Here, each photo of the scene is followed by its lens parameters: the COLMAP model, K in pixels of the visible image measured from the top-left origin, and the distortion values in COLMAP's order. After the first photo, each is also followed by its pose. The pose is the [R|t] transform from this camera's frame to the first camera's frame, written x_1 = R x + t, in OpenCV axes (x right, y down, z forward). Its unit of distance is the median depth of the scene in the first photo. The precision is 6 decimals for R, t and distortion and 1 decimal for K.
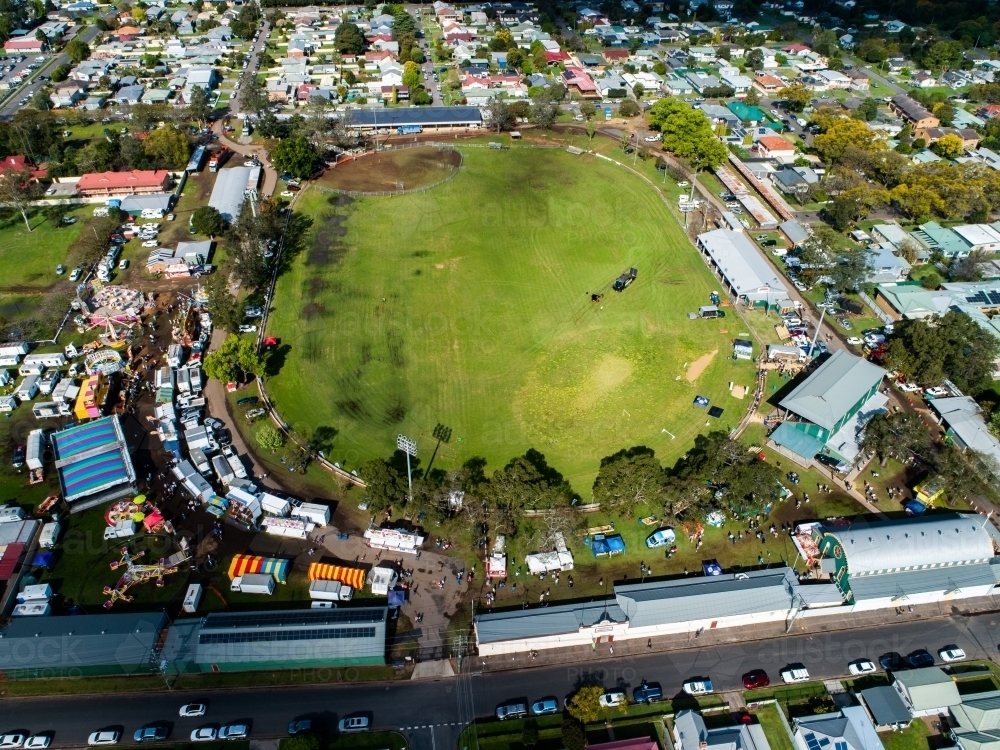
lens RADIAL K [[755.0, 0, 500.0], [0, 755.0, 375.0], [0, 0, 1]] dist [-0.020517, 0.002154]
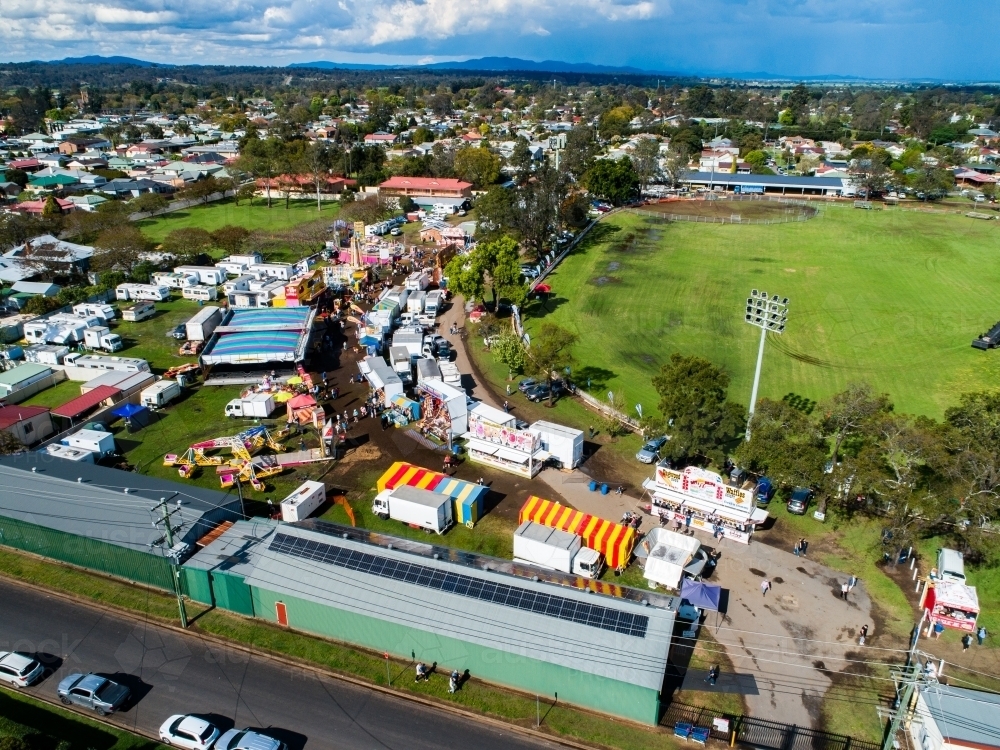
lens RADIAL K [[755.0, 0, 500.0], [0, 755.0, 375.0], [0, 0, 1]] dist [-0.020517, 0.002154]
pose [[0.920994, 0.142903, -0.362421, -0.089119], [-0.237755, 0.943135, -0.232311, 0.257427], [0.308615, 0.300125, 0.902597, 0.460222]]
